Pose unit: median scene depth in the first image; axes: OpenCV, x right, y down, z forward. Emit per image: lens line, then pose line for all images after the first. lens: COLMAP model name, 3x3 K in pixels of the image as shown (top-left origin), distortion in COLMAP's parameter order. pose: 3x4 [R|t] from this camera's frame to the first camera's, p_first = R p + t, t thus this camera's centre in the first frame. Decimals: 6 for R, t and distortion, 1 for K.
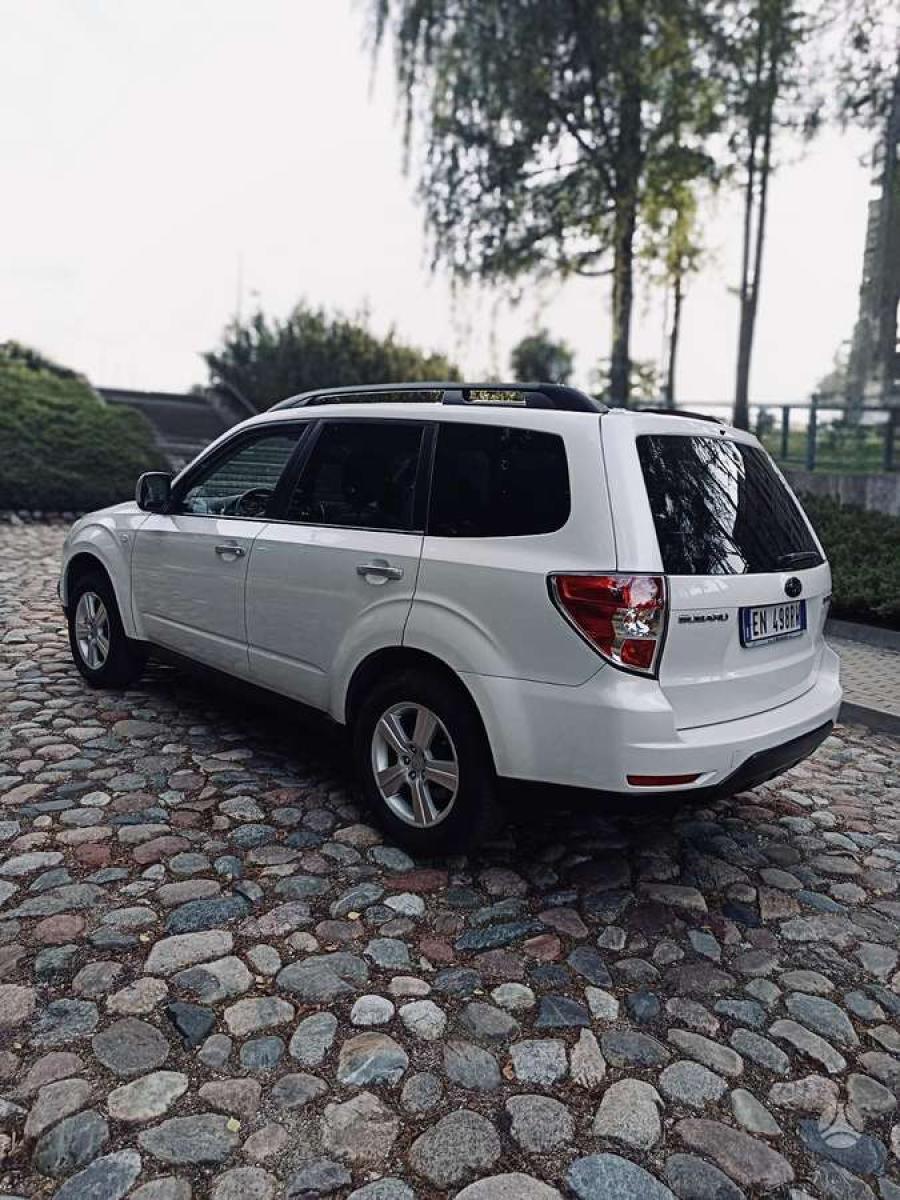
lens RADIAL K [[881.7, 0, 439.9], [0, 881.7, 613.2], [0, 0, 1]] dist [-0.000835, 0.009287]
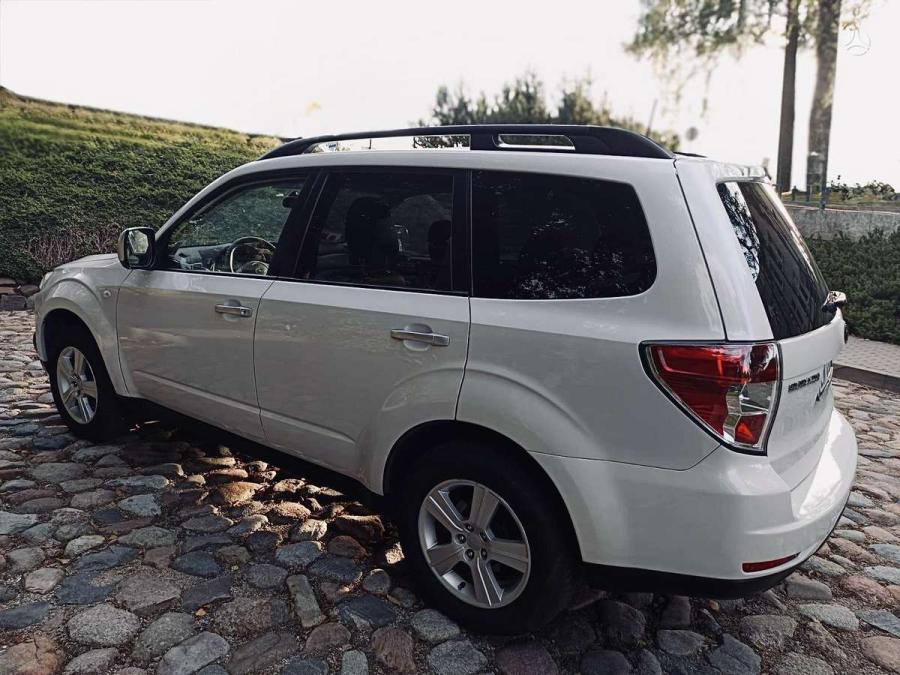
lens RADIAL K [[661.3, 0, 449.8], [0, 661.3, 335.3], [0, 0, 1]] dist [-0.000835, 0.009287]
pose [[0.985691, -0.062375, 0.156596, -0.151059], [0.054387, 0.997016, 0.054792, -0.088623], [-0.159546, -0.045491, 0.986142, 0.329898]]
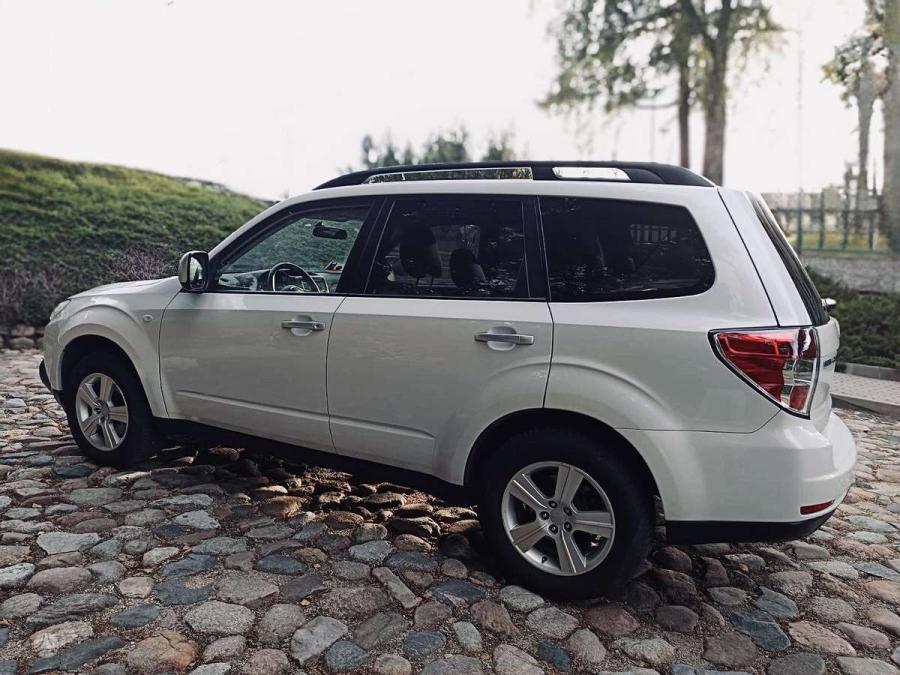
lens RADIAL K [[661.3, 0, 456.3], [0, 661.3, 332.4], [0, 0, 1]] dist [-0.000835, 0.009287]
pose [[0.950416, -0.069177, 0.303188, -0.375228], [0.075668, 0.997086, -0.009702, -0.053029], [-0.301634, 0.032163, 0.952881, 0.277117]]
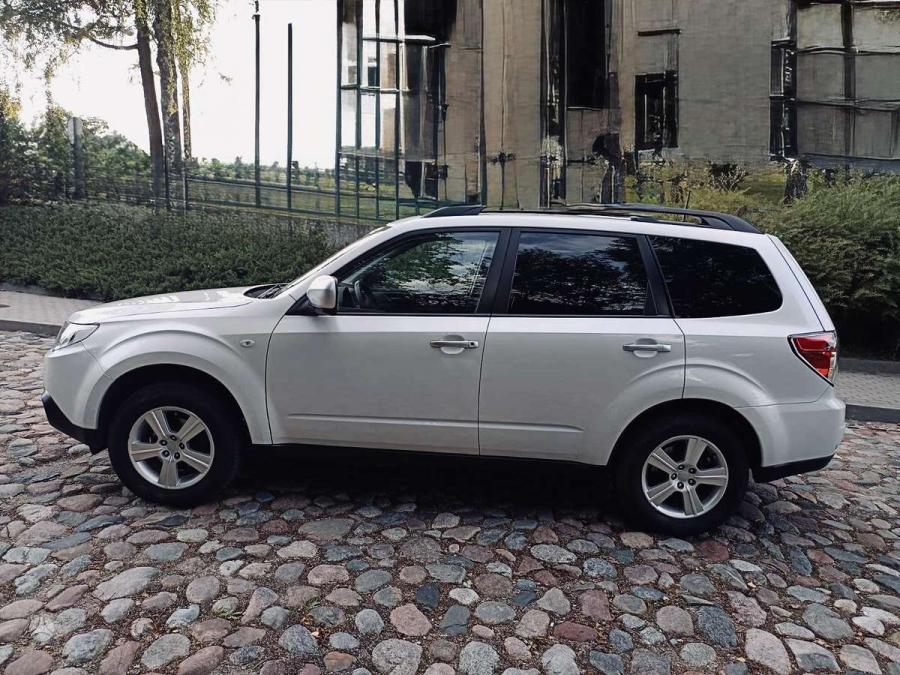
lens RADIAL K [[661.3, 0, 452.8], [0, 661.3, 344.5], [0, 0, 1]] dist [-0.000835, 0.009287]
pose [[0.705646, -0.135821, 0.695425, -1.034574], [0.108276, 0.990599, 0.083603, -0.177530], [-0.700243, 0.016304, 0.713718, 0.497720]]
